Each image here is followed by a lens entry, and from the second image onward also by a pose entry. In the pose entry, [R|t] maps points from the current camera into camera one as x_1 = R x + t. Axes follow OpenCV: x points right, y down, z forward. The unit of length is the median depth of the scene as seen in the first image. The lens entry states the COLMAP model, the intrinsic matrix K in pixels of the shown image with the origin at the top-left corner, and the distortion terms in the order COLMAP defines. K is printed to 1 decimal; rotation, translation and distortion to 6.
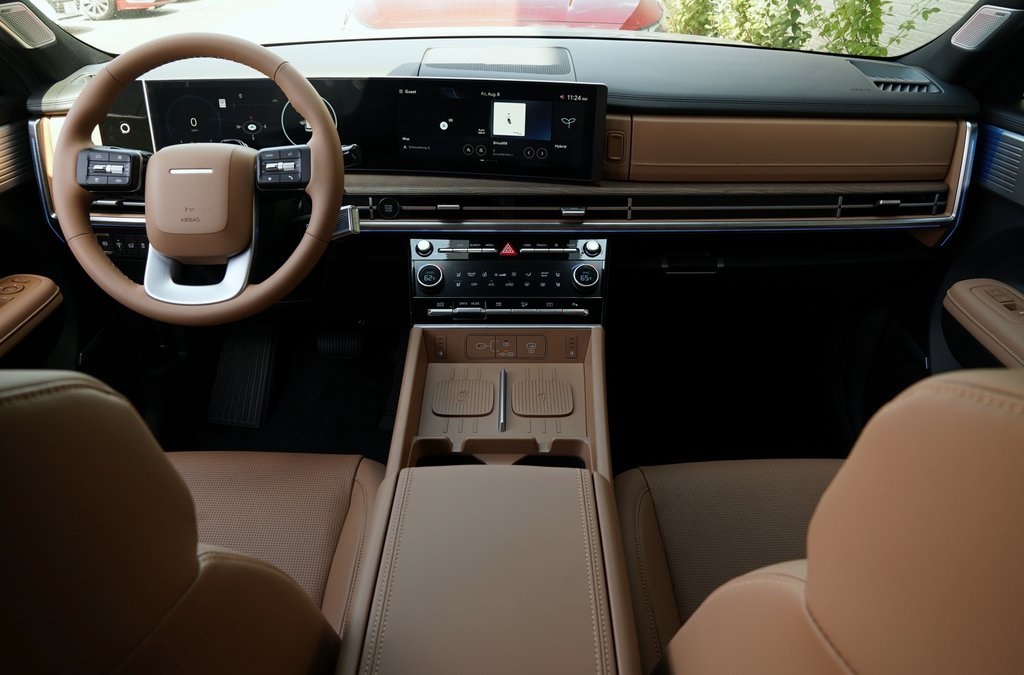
lens RADIAL K [[713.2, 0, 514.0], [0, 713.2, 334.7], [0, 0, 1]] dist [-0.121677, 0.078583]
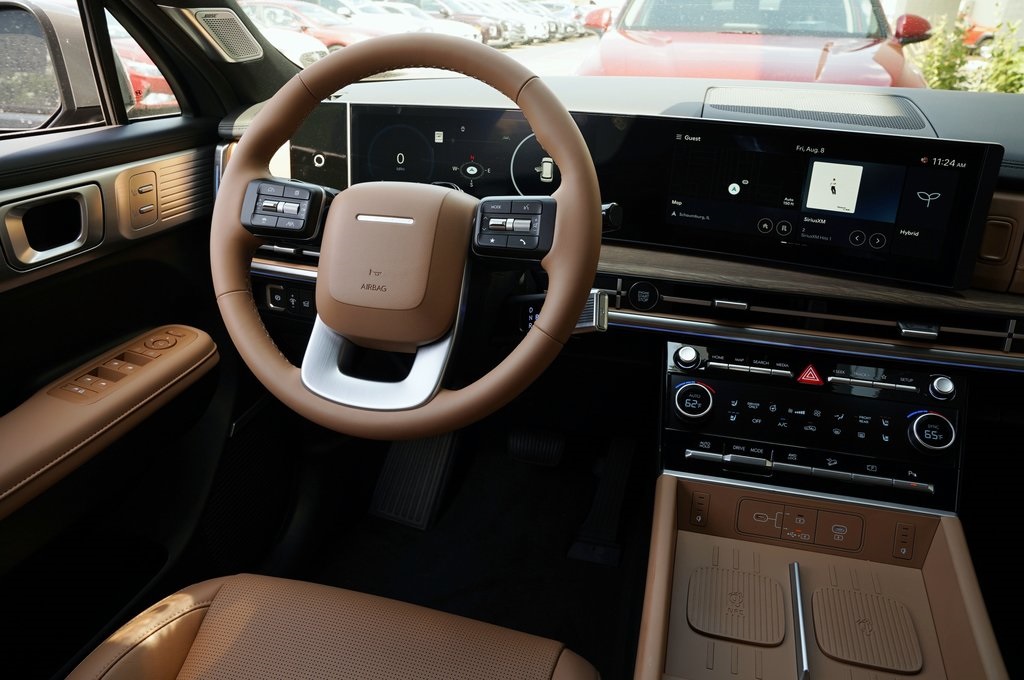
lens RADIAL K [[713.2, 0, 514.5], [0, 713.2, 342.0], [0, 0, 1]] dist [-0.121677, 0.078583]
pose [[0.962040, 0.116743, -0.246676, -0.123068], [-0.137375, 0.988176, -0.068095, -0.068449], [0.235810, 0.099397, 0.966703, 0.291390]]
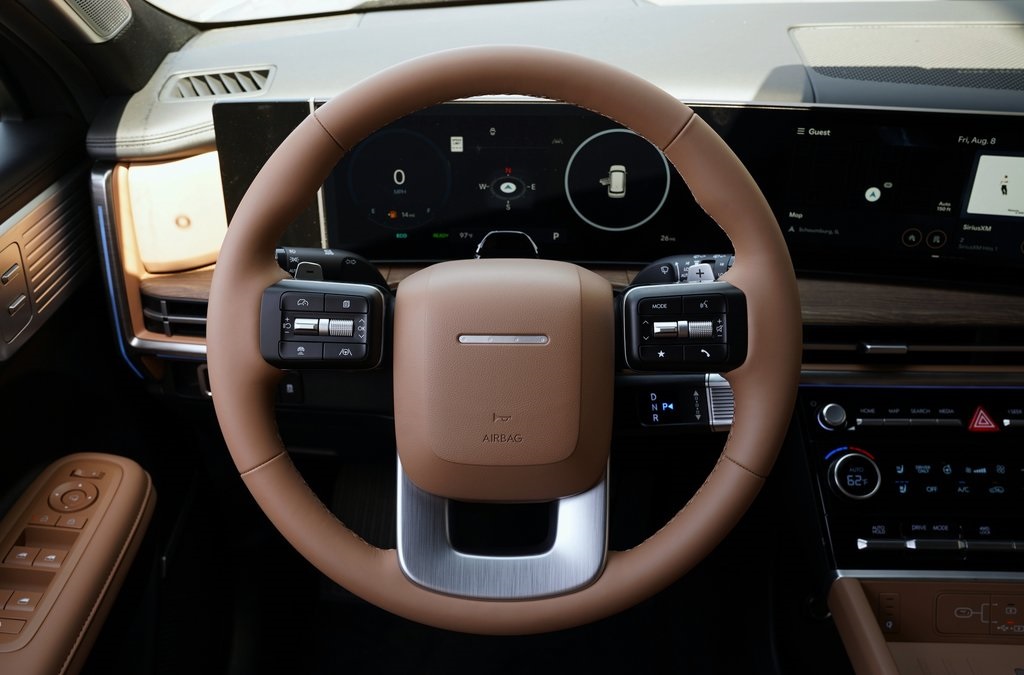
lens RADIAL K [[900.2, 0, 512.1], [0, 900.2, 338.4], [0, 0, 1]] dist [-0.042488, 0.076928]
pose [[0.999754, 0.003836, -0.021835, -0.372508], [-0.002796, 0.998868, 0.047478, -0.222805], [0.021992, -0.047406, 0.998634, 0.304975]]
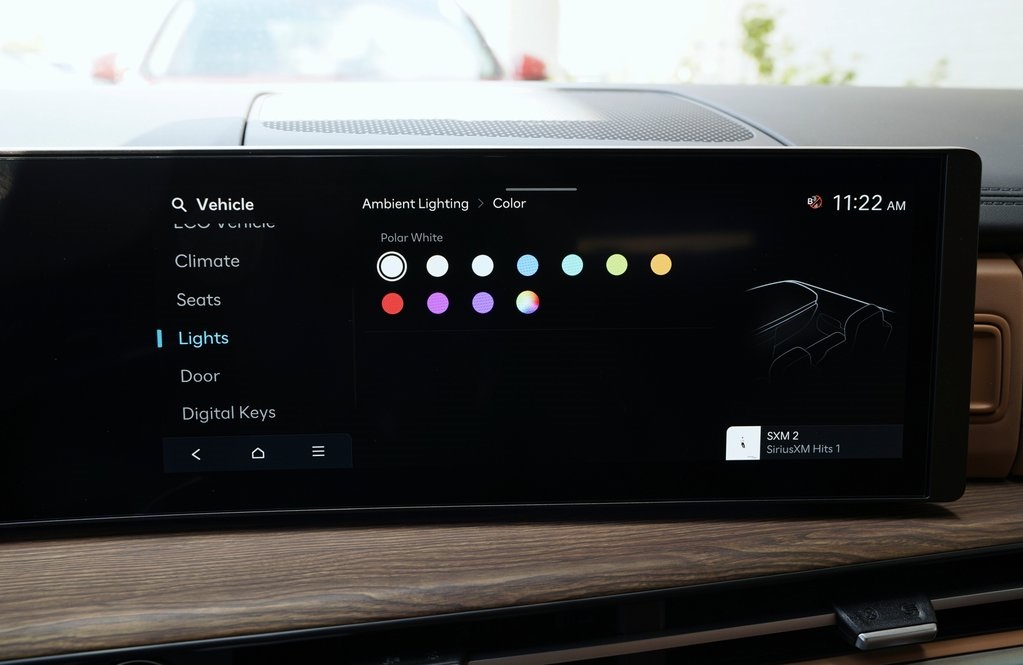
lens RADIAL K [[938.7, 0, 515.1], [0, 938.7, 323.9], [0, 0, 1]] dist [-0.037393, 0.000000]
pose [[0.977806, -0.056806, 0.201663, -0.115632], [0.107081, 0.962827, -0.247988, -0.214627], [-0.180079, 0.264078, 0.947541, 0.687363]]
